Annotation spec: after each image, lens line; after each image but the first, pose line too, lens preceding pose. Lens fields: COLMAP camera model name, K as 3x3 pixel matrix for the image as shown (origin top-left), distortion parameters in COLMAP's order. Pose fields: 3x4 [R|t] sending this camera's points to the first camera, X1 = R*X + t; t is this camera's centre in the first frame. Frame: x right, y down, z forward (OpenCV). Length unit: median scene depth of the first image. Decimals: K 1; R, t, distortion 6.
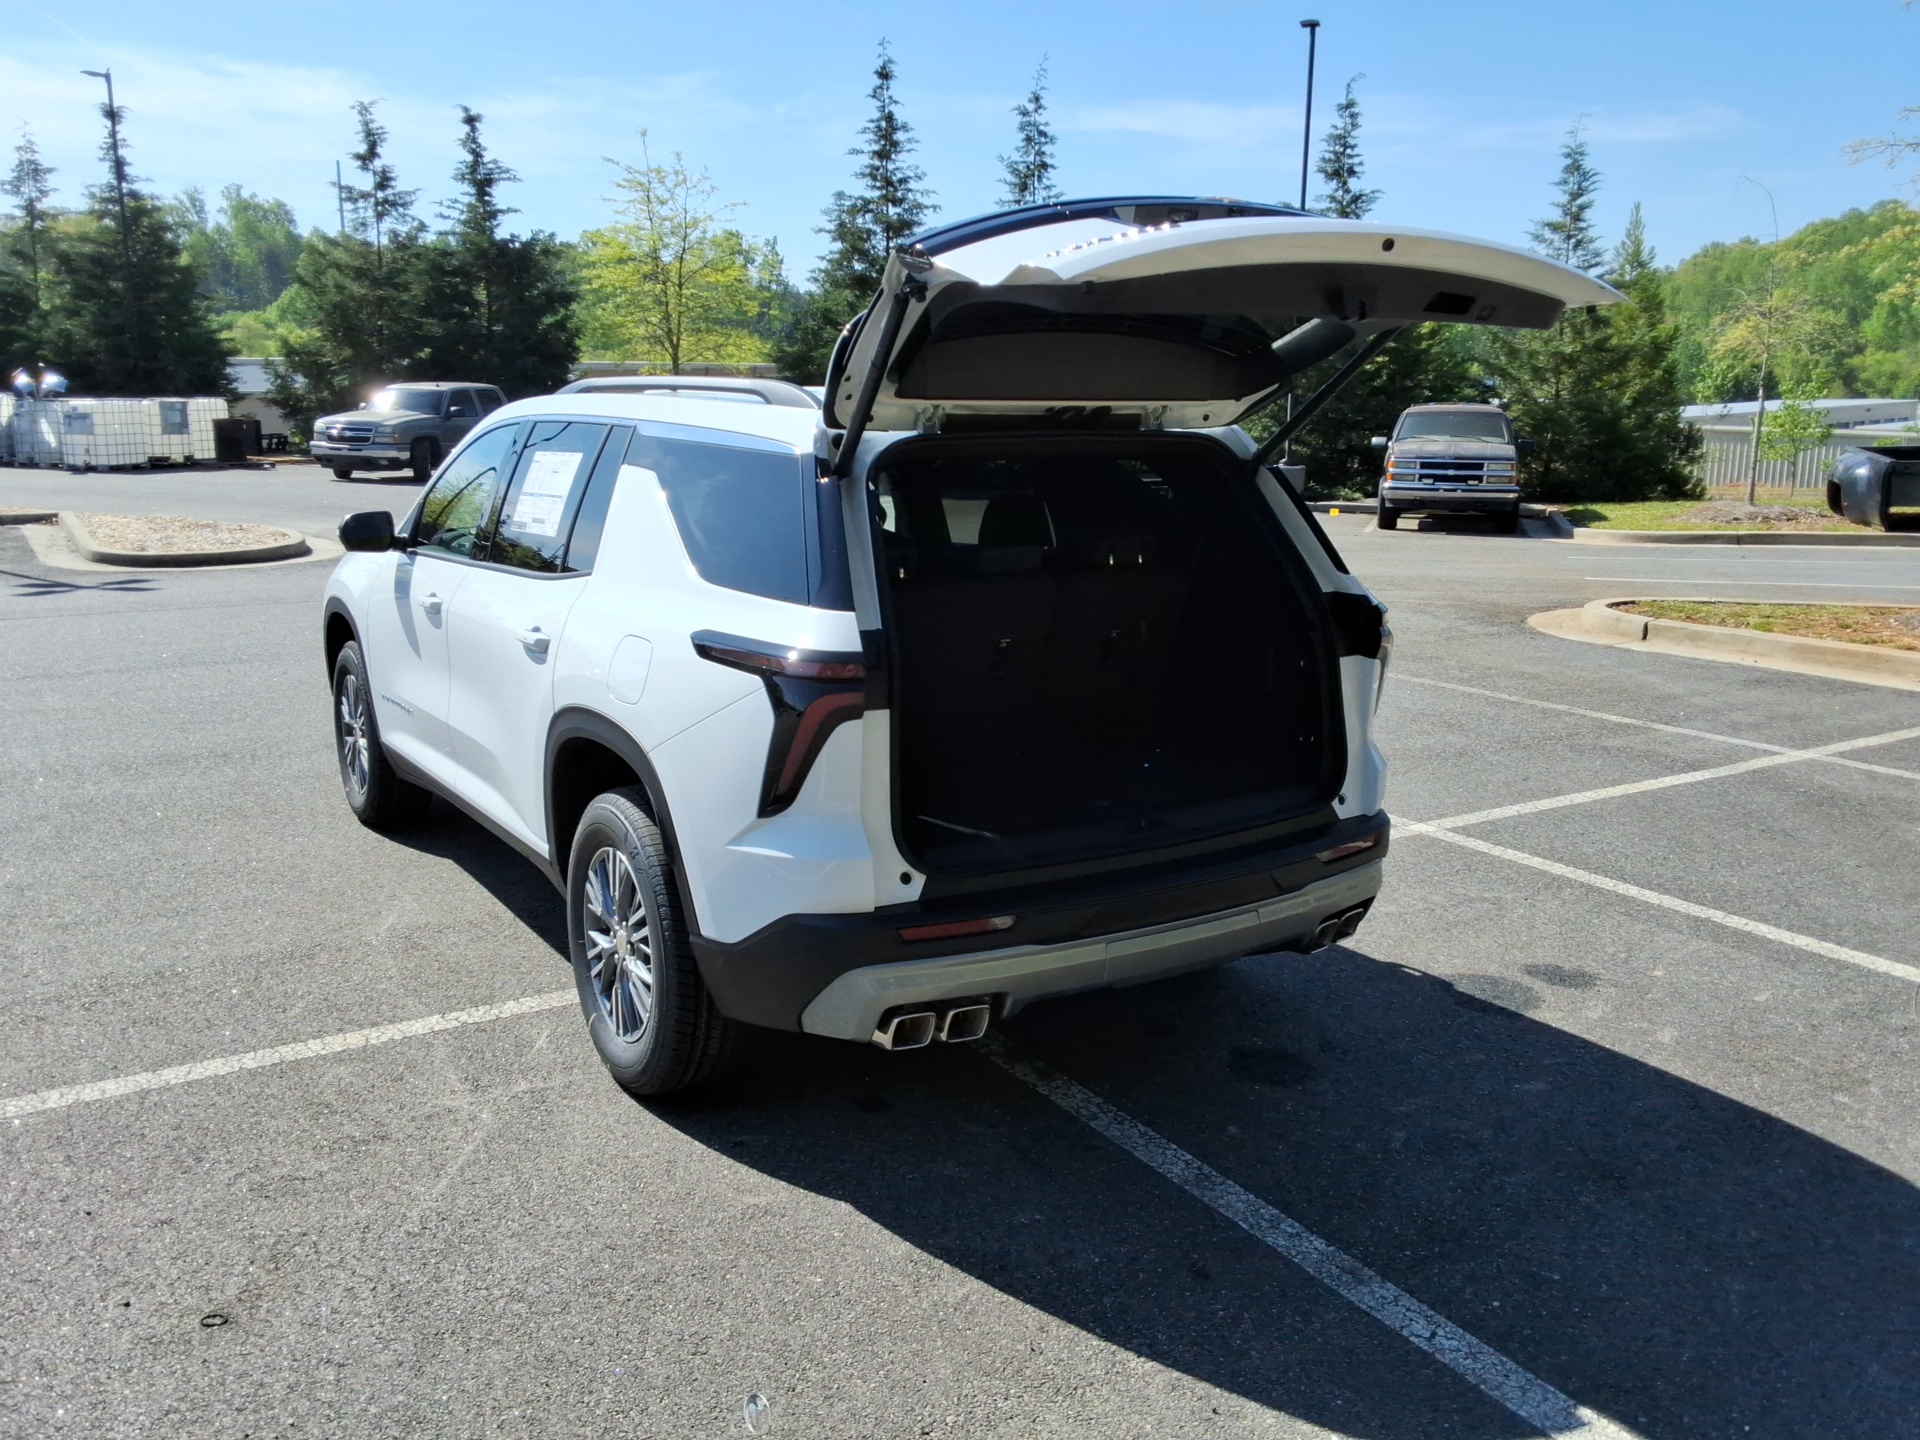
lens RADIAL K [[1548.7, 0, 975.4], [0, 1548.7, 715.6], [0, 0, 1]] dist [0.094454, -0.139965]
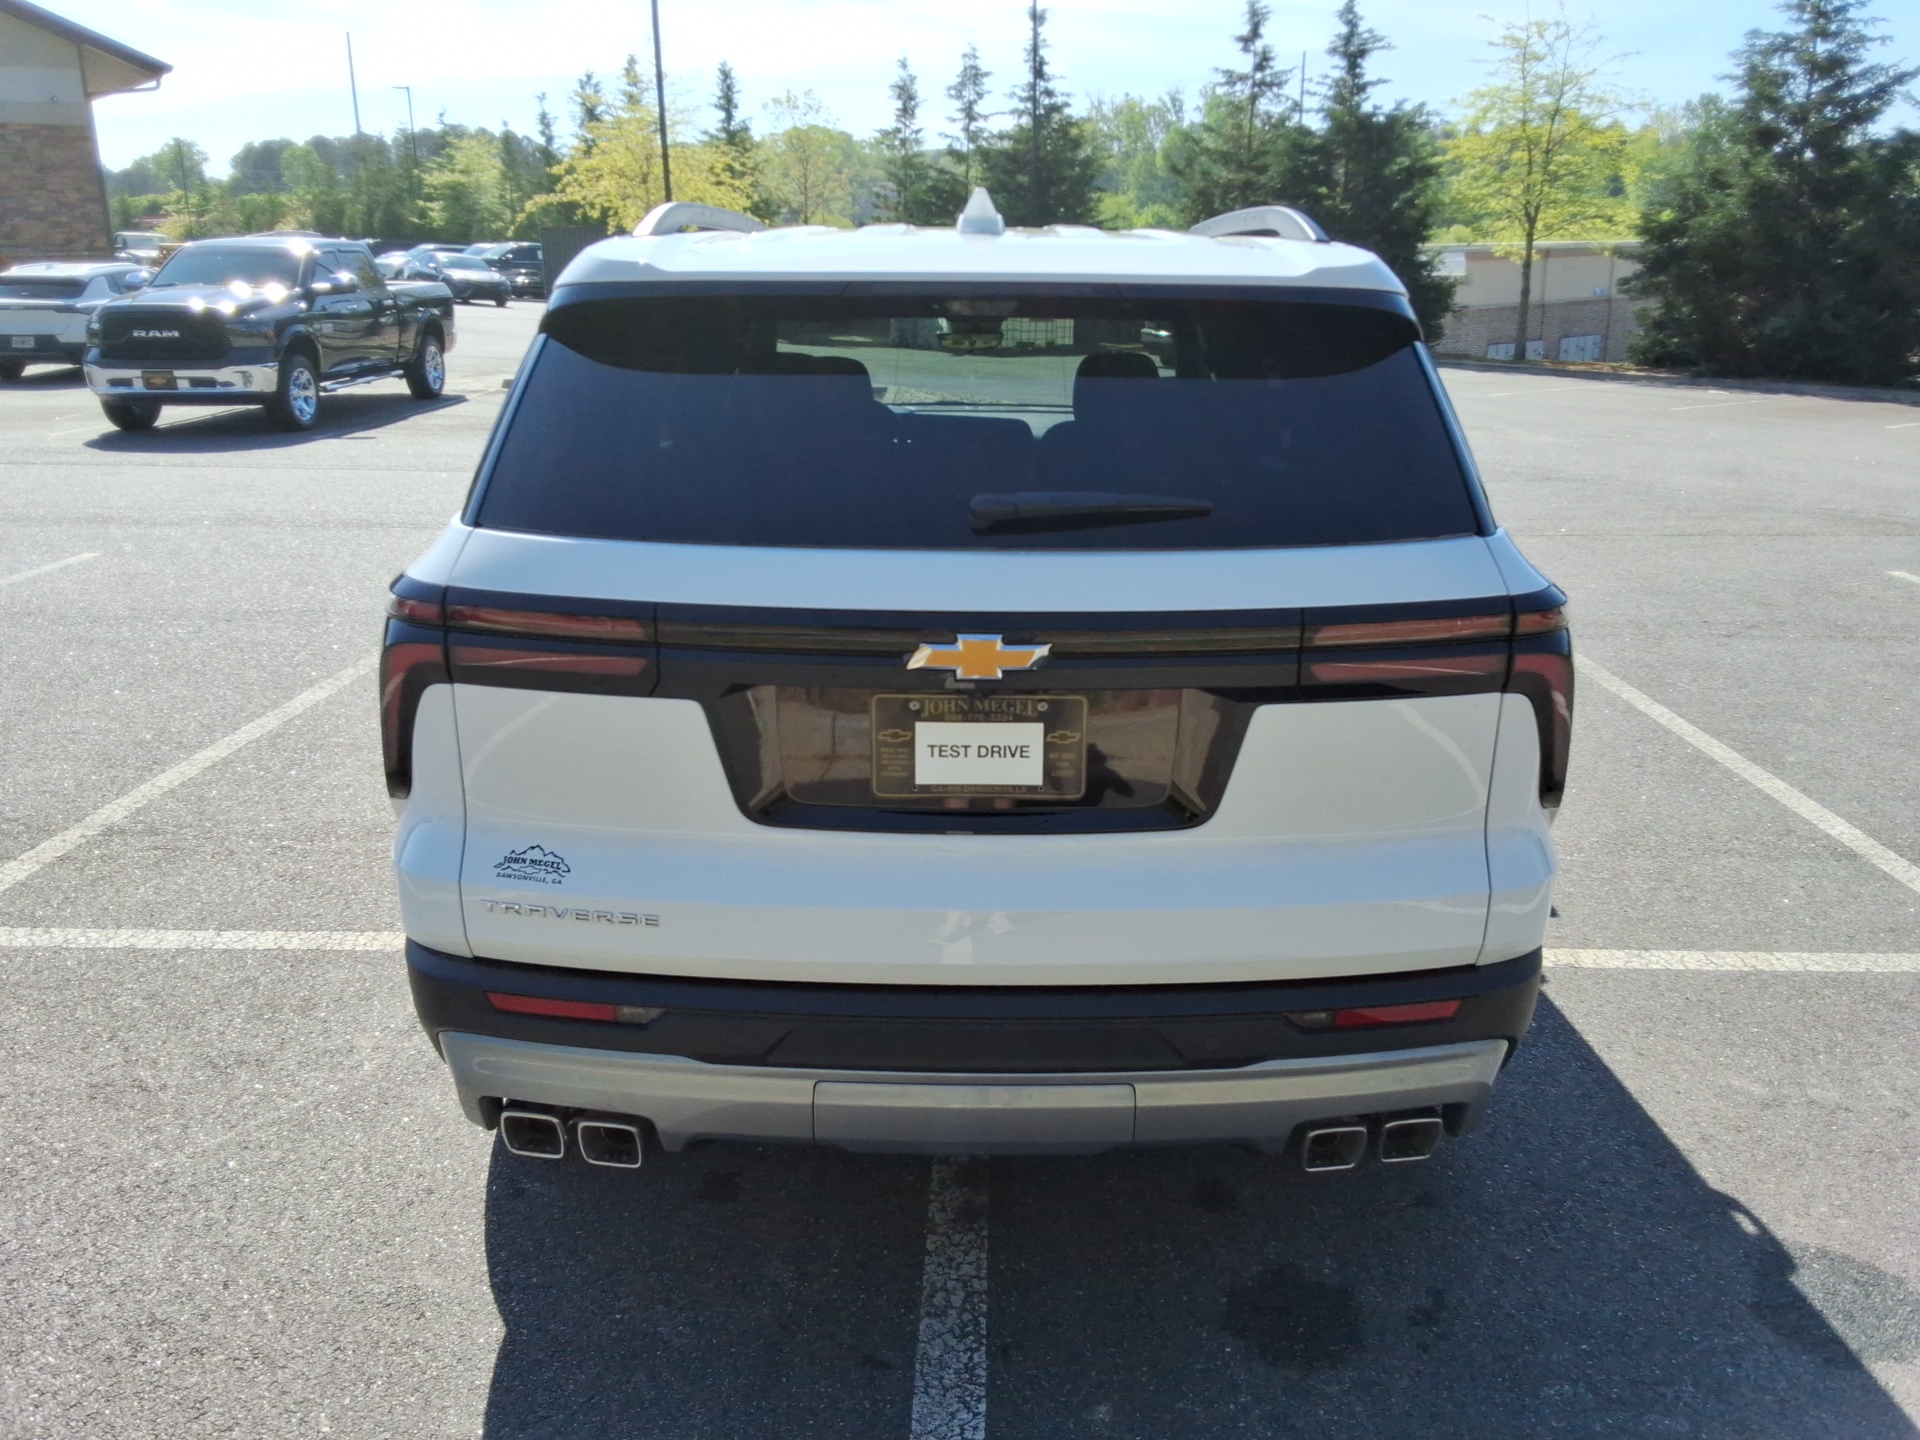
lens RADIAL K [[1544.3, 0, 970.0], [0, 1544.3, 687.7], [0, 0, 1]] dist [0.102447, -0.136384]
pose [[0.840711, 0.138105, -0.523577, 0.050699], [-0.110742, 0.990343, 0.083405, -0.008358], [0.530040, -0.012138, 0.847886, 0.055202]]
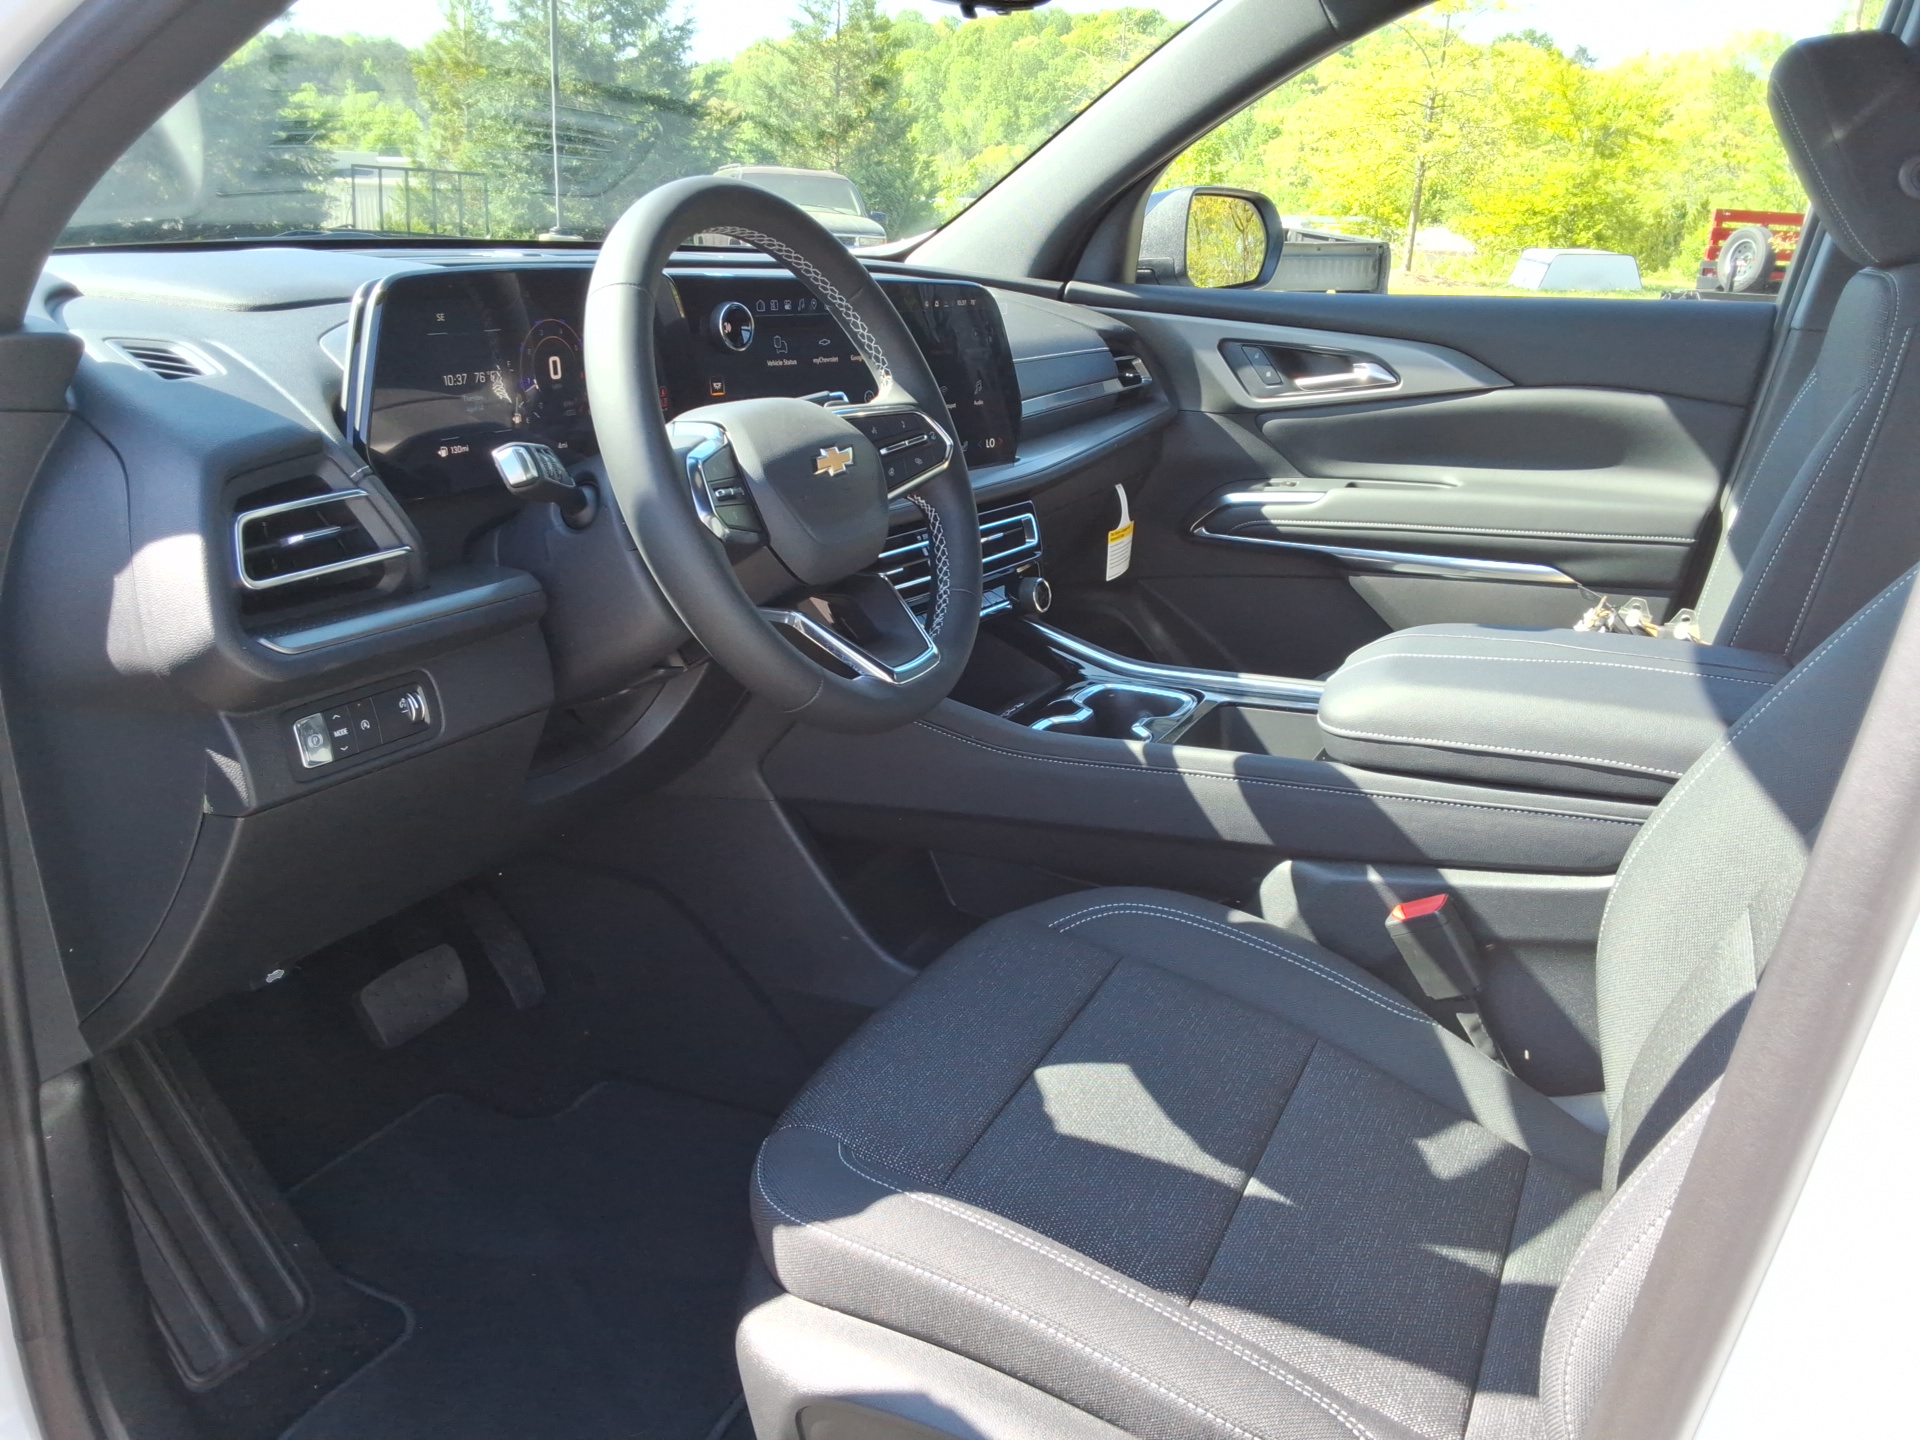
lens RADIAL K [[1544.3, 0, 970.0], [0, 1544.3, 687.7], [0, 0, 1]] dist [0.102447, -0.136384]
pose [[0.846955, -0.126586, 0.516375, -0.065687], [0.067516, 0.988987, 0.131705, -0.018217], [-0.527360, -0.076685, 0.846174, 0.162538]]
